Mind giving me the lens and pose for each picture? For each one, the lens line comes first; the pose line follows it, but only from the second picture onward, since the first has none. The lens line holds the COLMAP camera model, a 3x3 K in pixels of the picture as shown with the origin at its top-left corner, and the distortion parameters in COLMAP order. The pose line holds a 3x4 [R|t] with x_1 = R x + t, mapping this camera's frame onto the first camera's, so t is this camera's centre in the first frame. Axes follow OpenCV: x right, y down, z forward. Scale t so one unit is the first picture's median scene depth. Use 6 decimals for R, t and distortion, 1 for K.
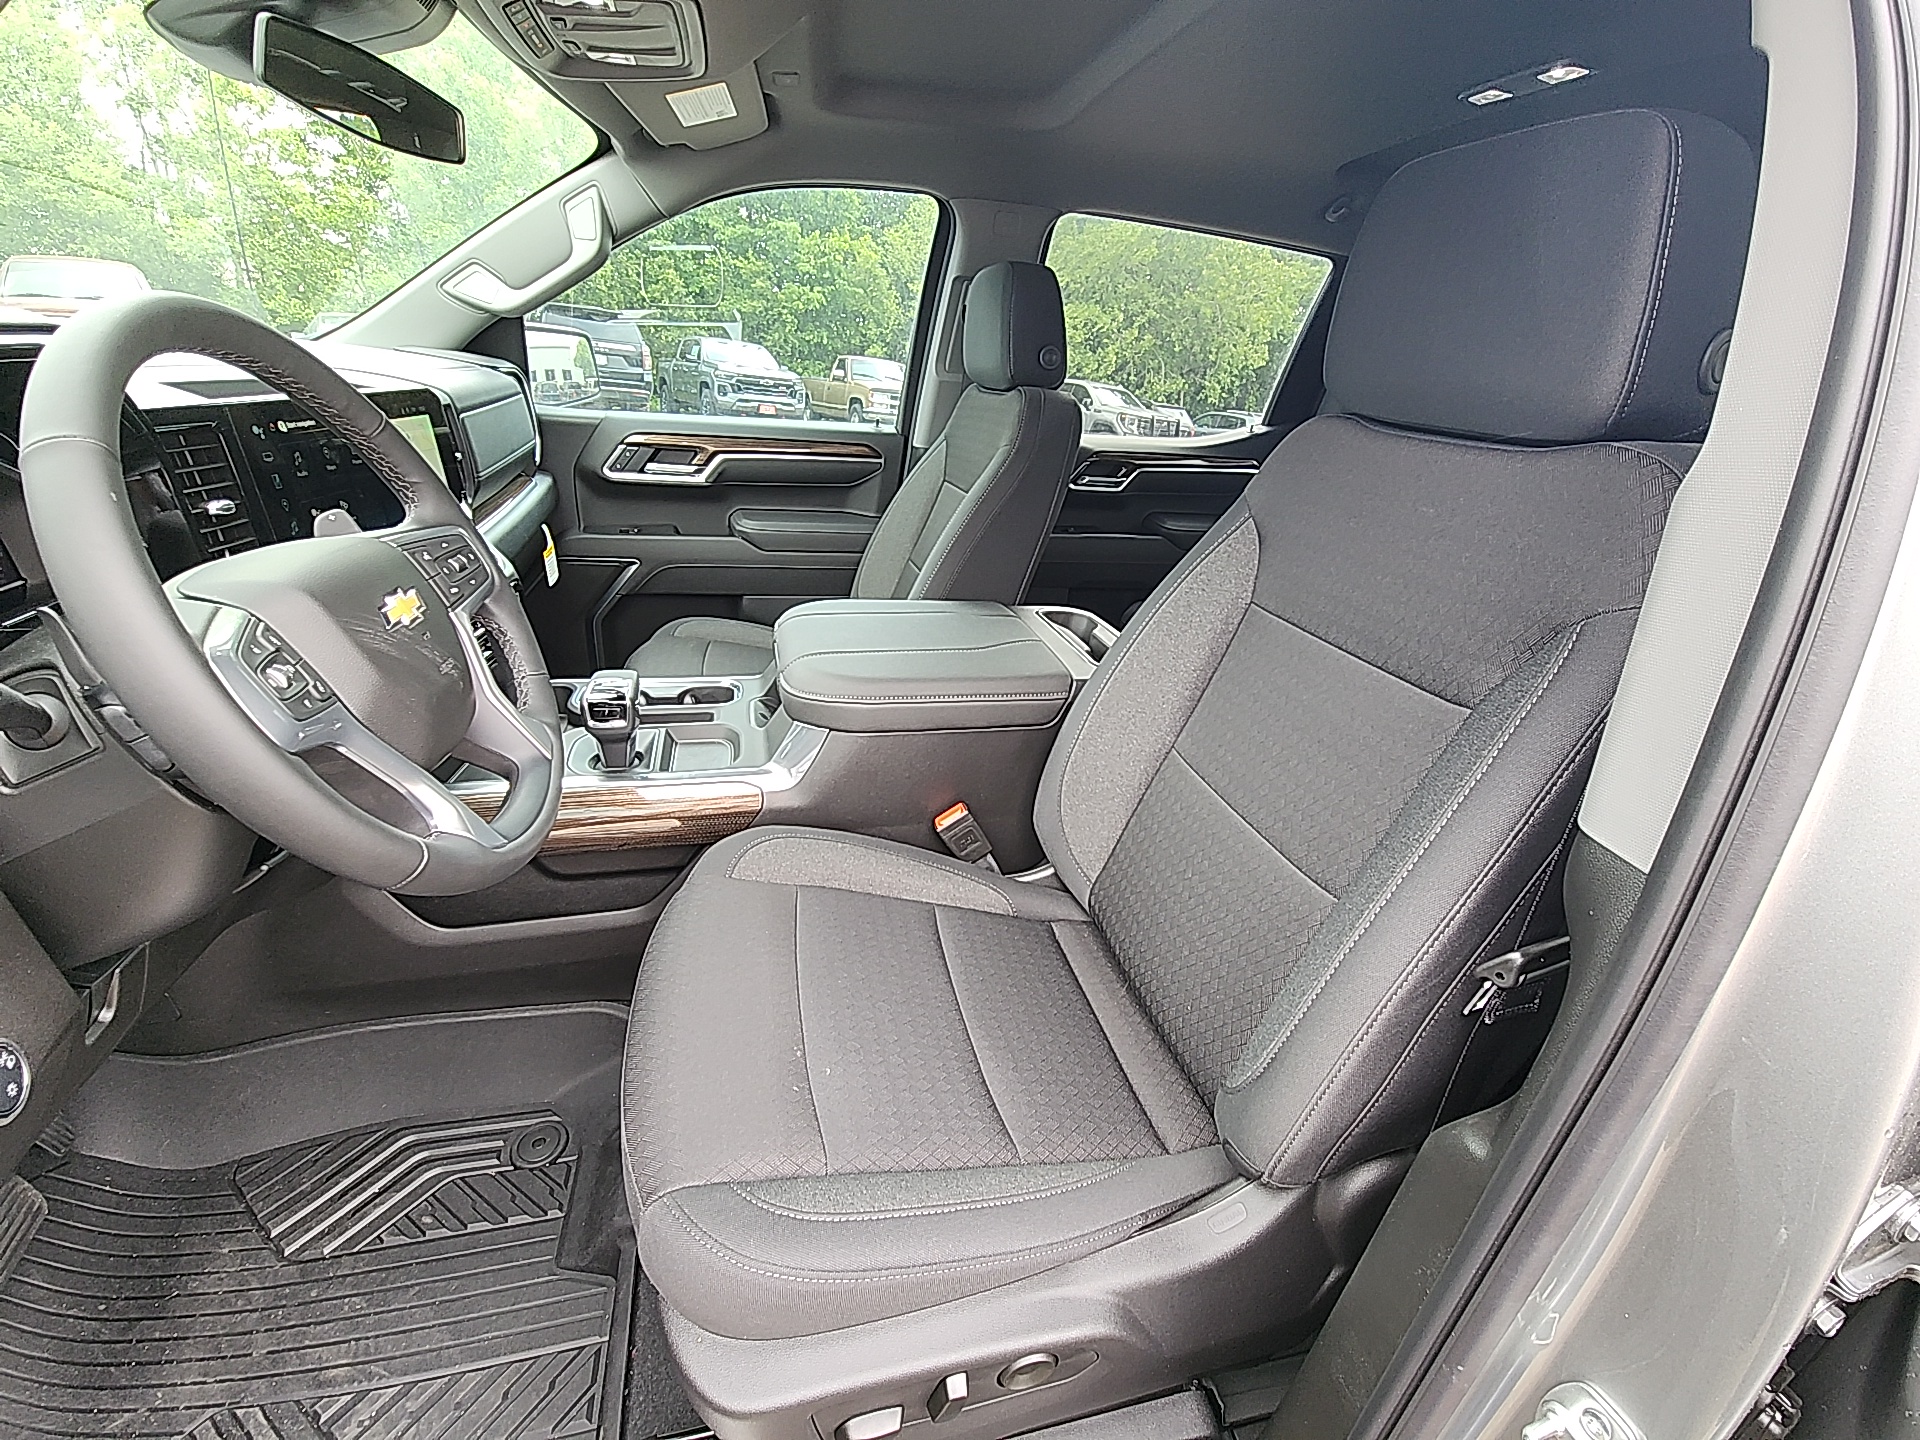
lens RADIAL K [[779.7, 0, 956.4], [0, 779.7, 696.6], [0, 0, 1]] dist [0.008236, -0.005948]
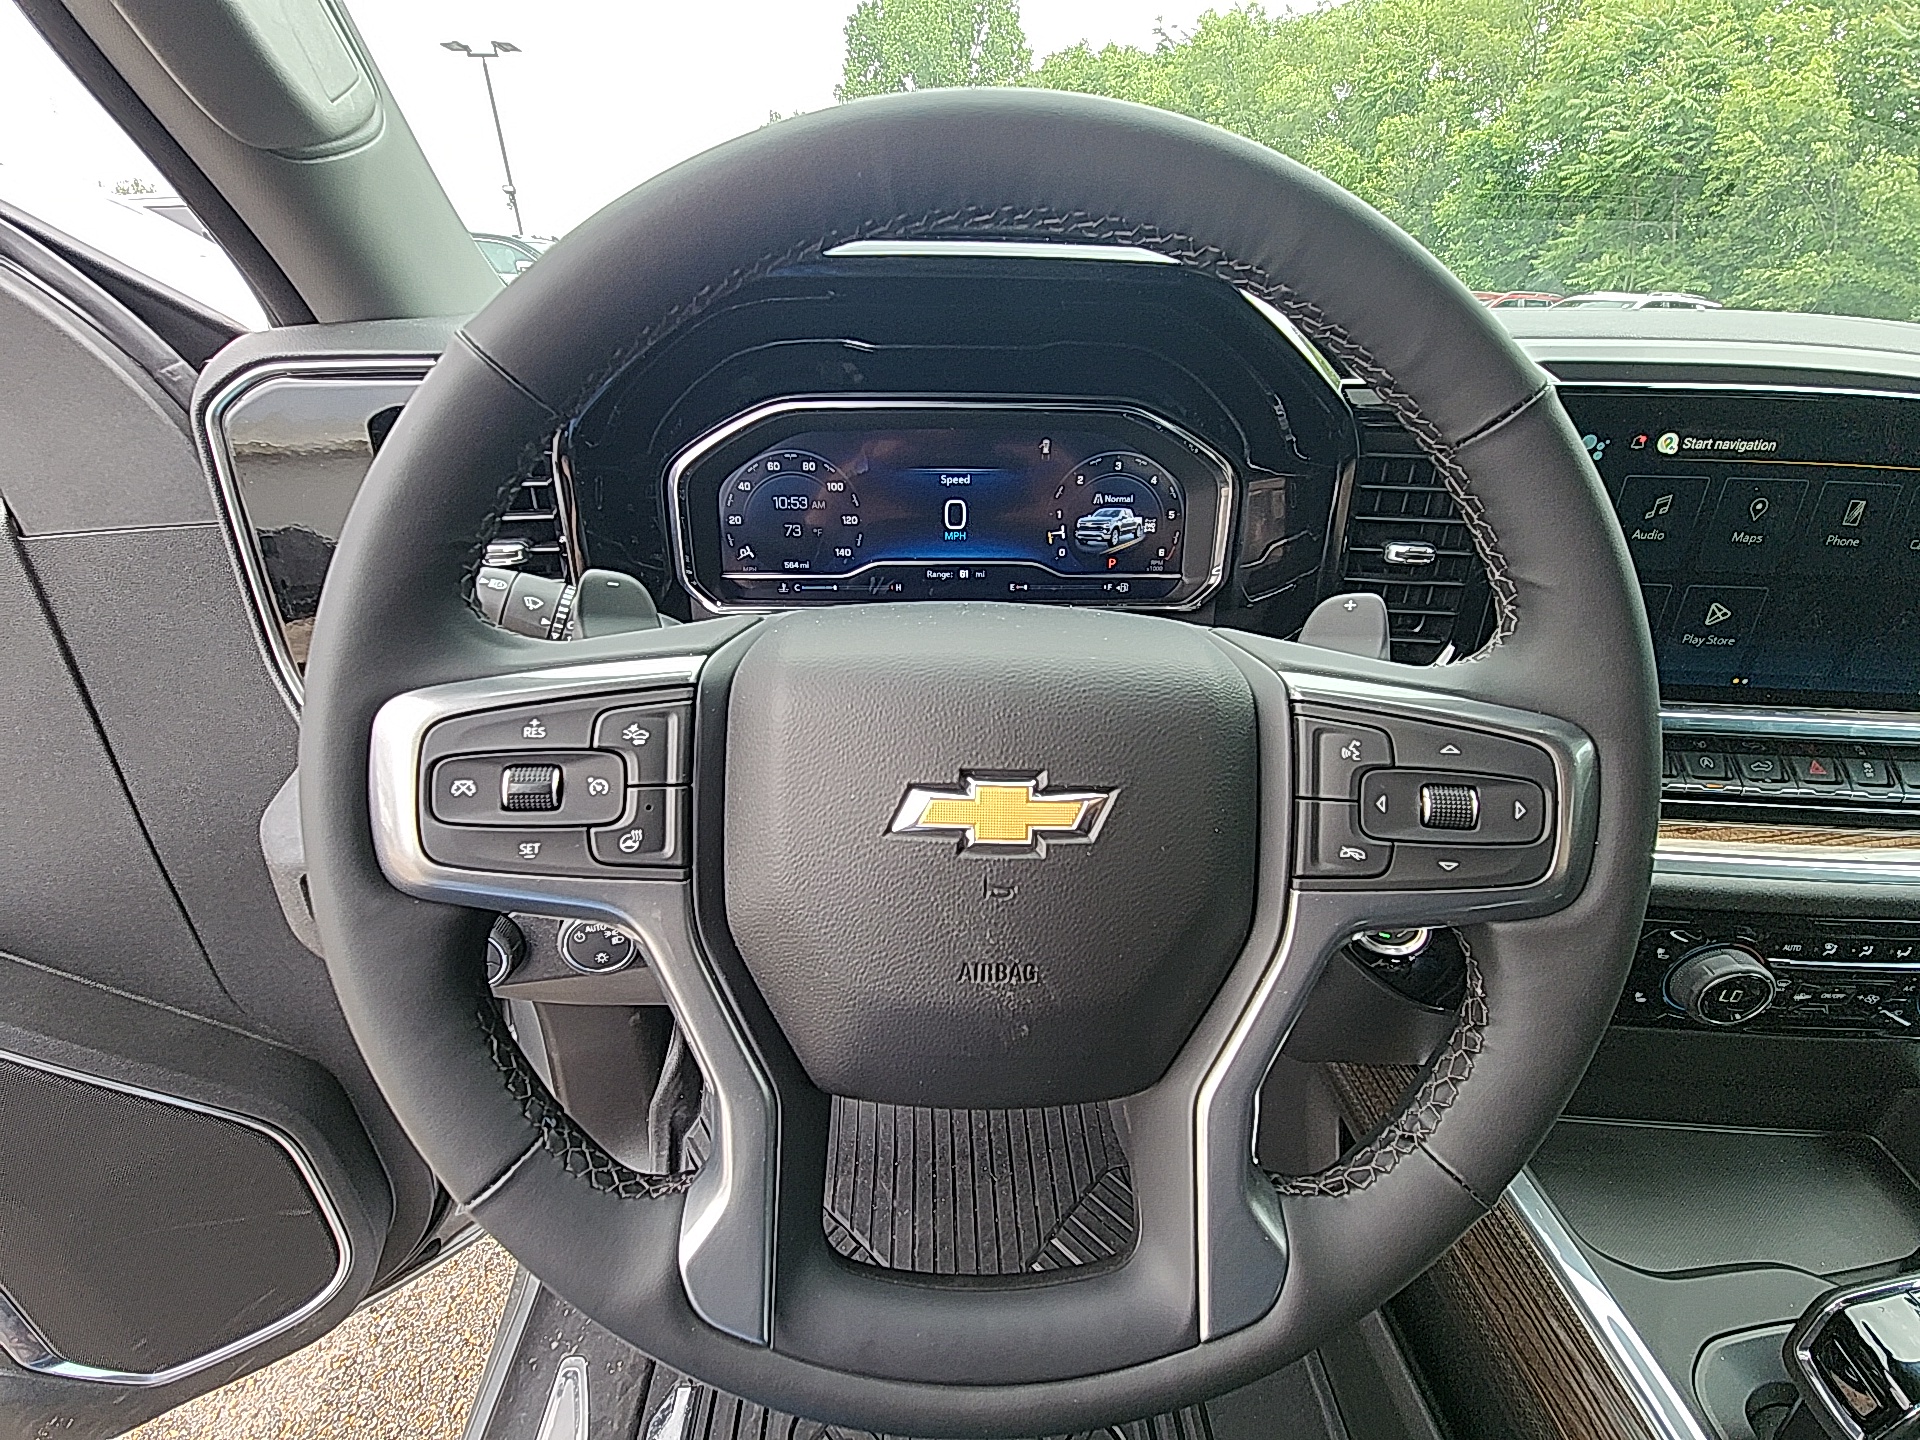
lens RADIAL K [[779.7, 0, 951.7], [0, 779.7, 709.7], [0, 0, 1]] dist [0.008236, -0.005948]
pose [[-0.203594, 0.367695, -0.907386, -0.125848], [-0.408465, 0.810386, 0.420037, -0.120350], [0.889778, 0.456153, -0.014799, 0.353991]]
